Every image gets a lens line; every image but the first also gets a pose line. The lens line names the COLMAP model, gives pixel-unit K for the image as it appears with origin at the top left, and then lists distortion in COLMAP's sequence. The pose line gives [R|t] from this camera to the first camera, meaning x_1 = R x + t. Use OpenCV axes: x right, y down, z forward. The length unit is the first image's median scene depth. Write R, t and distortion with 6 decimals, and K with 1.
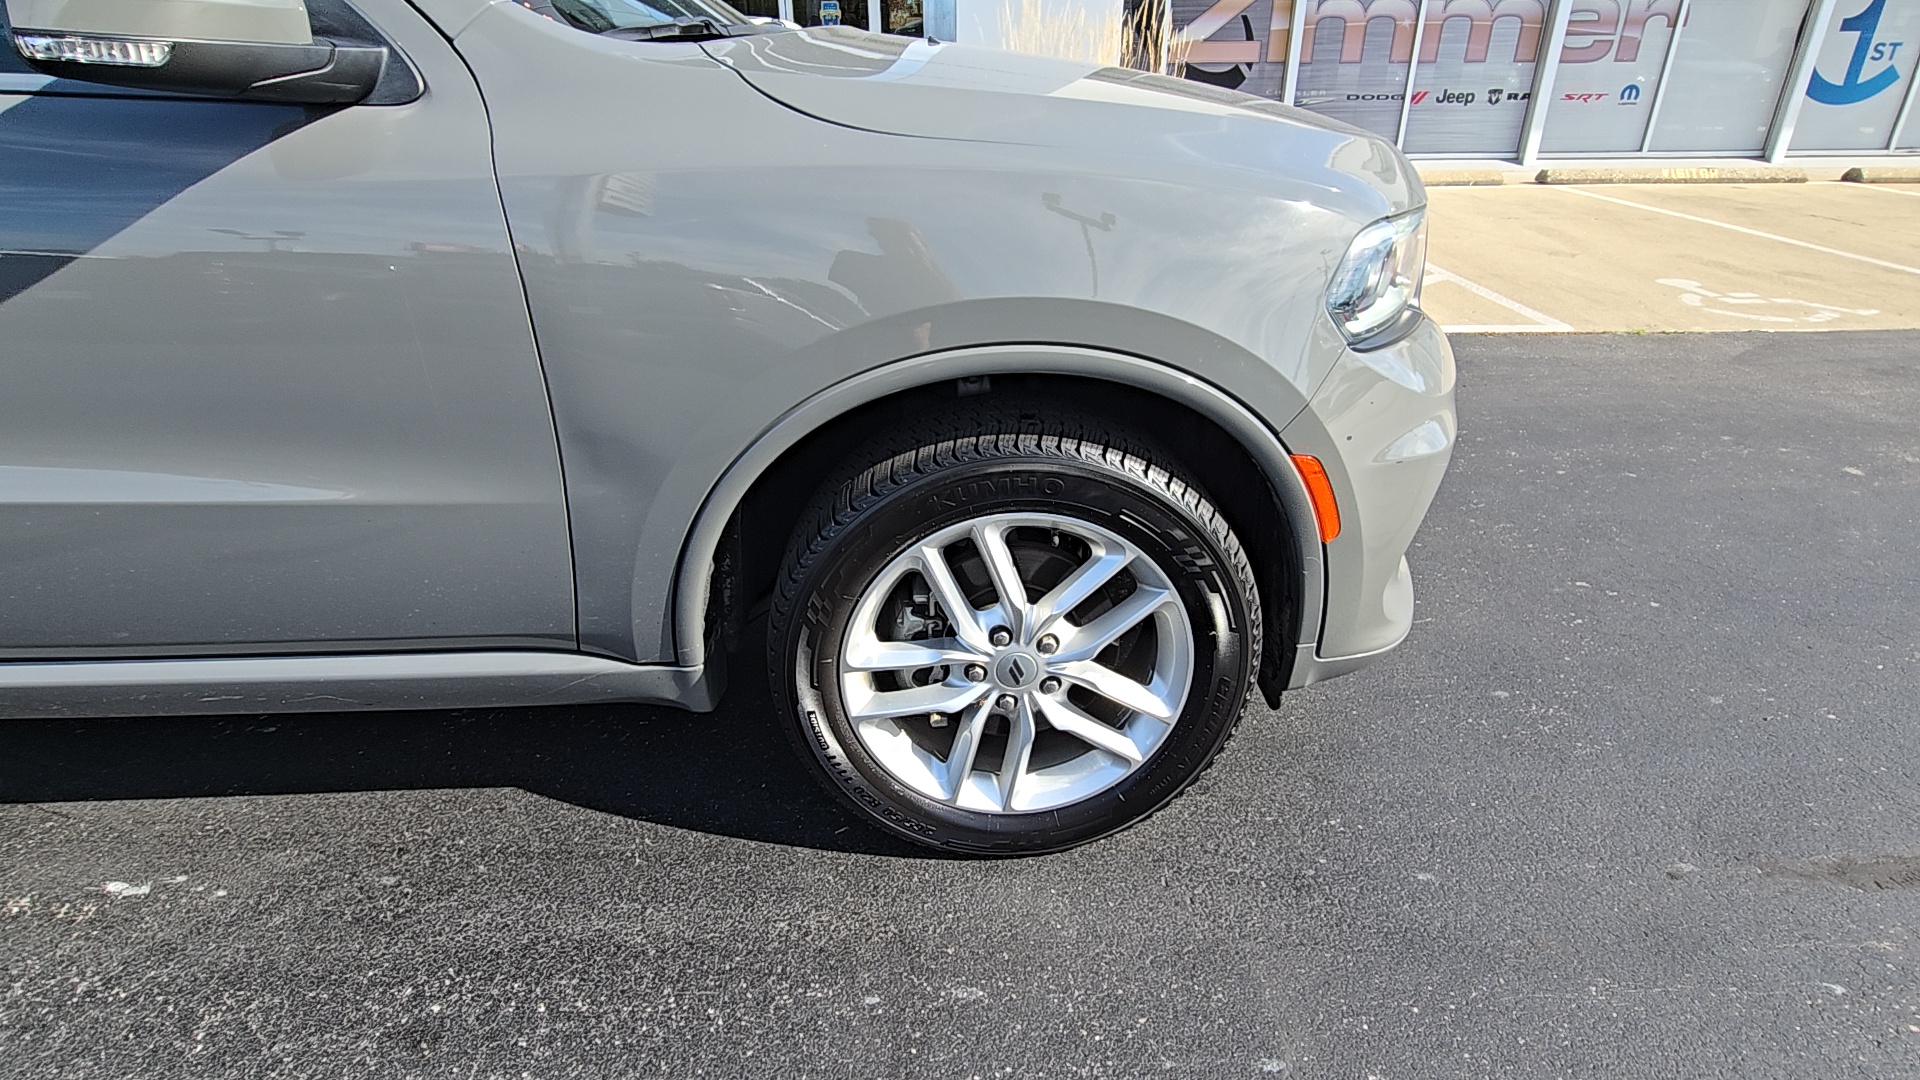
lens RADIAL K [[963.7, 0, 955.4], [0, 963.7, 546.4], [0, 0, 1]] dist [0.000188, -0.000957]
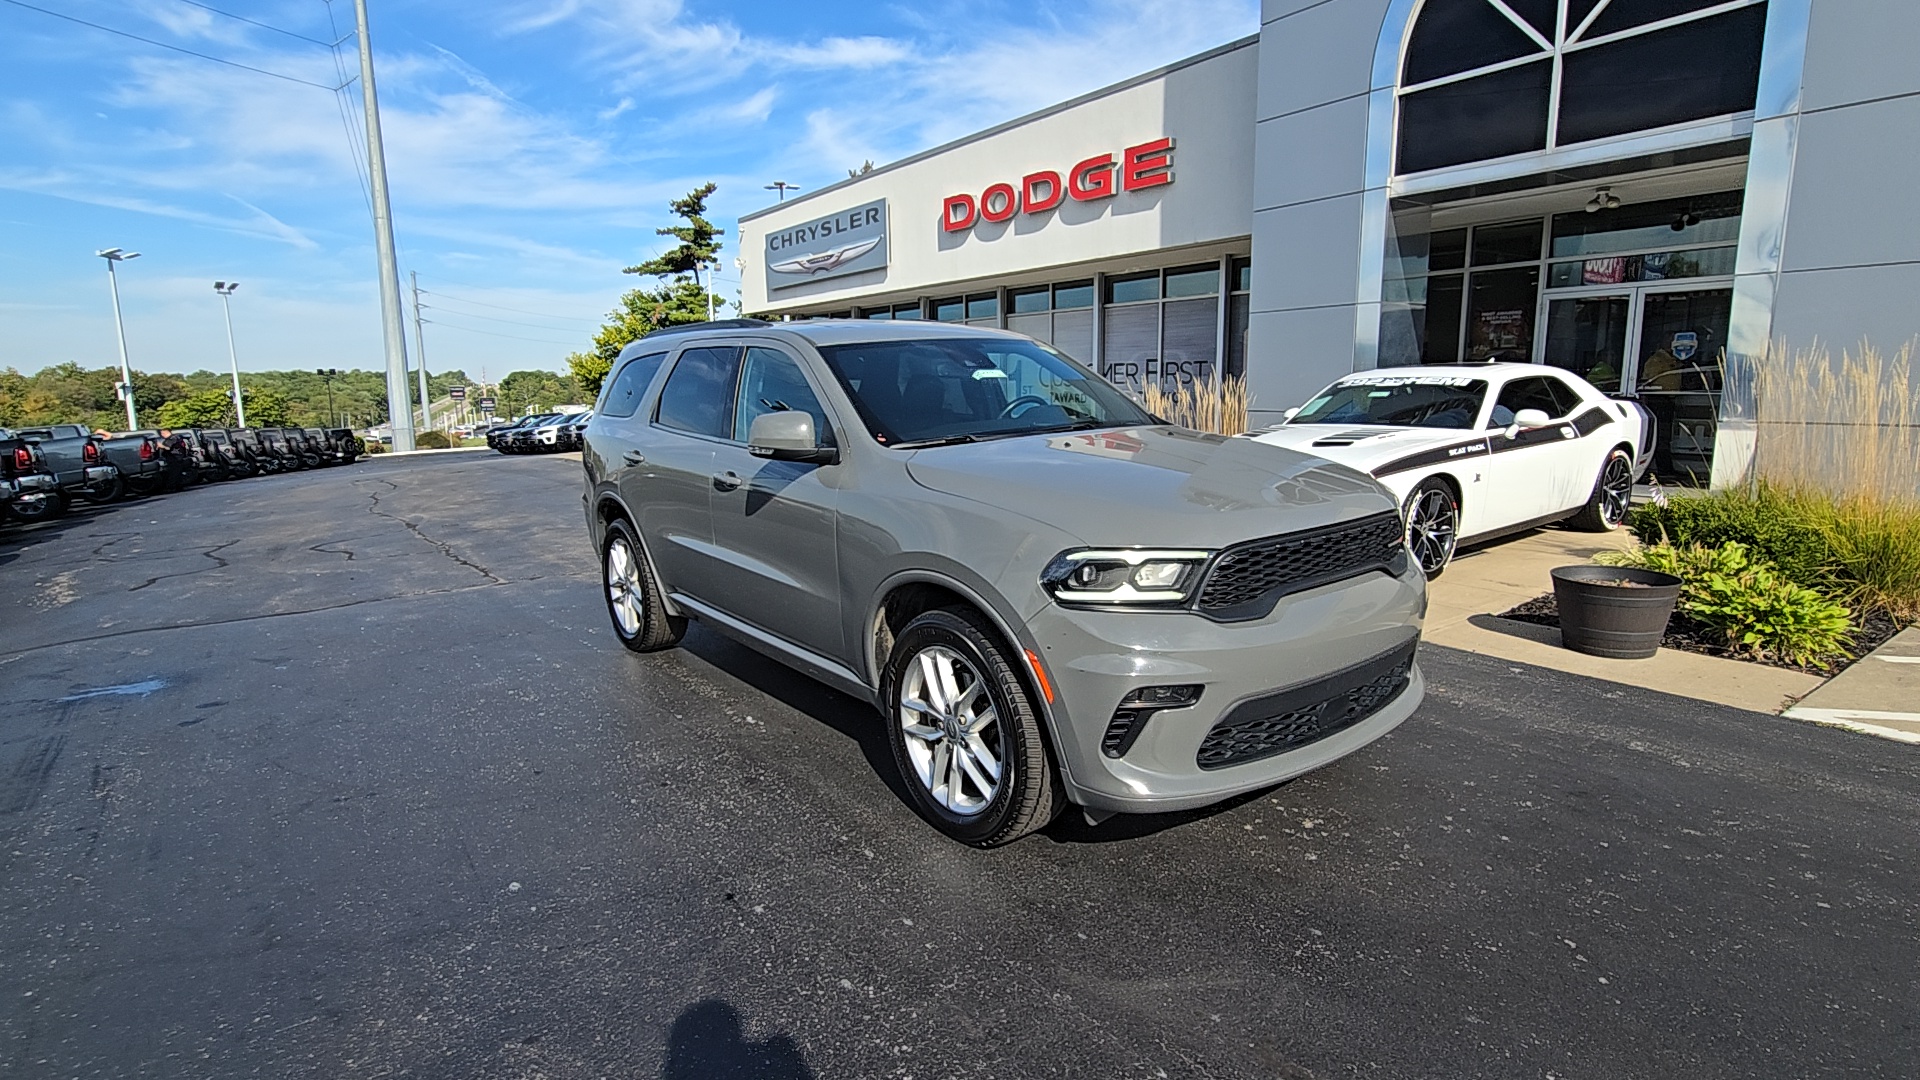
lens RADIAL K [[963.7, 0, 947.9], [0, 963.7, 551.7], [0, 0, 1]] dist [0.000188, -0.000957]
pose [[0.577327, 0.143875, -0.803737, 0.564278], [-0.352898, 0.931635, -0.086718, -0.016280], [0.736313, 0.333702, 0.588631, -0.123804]]
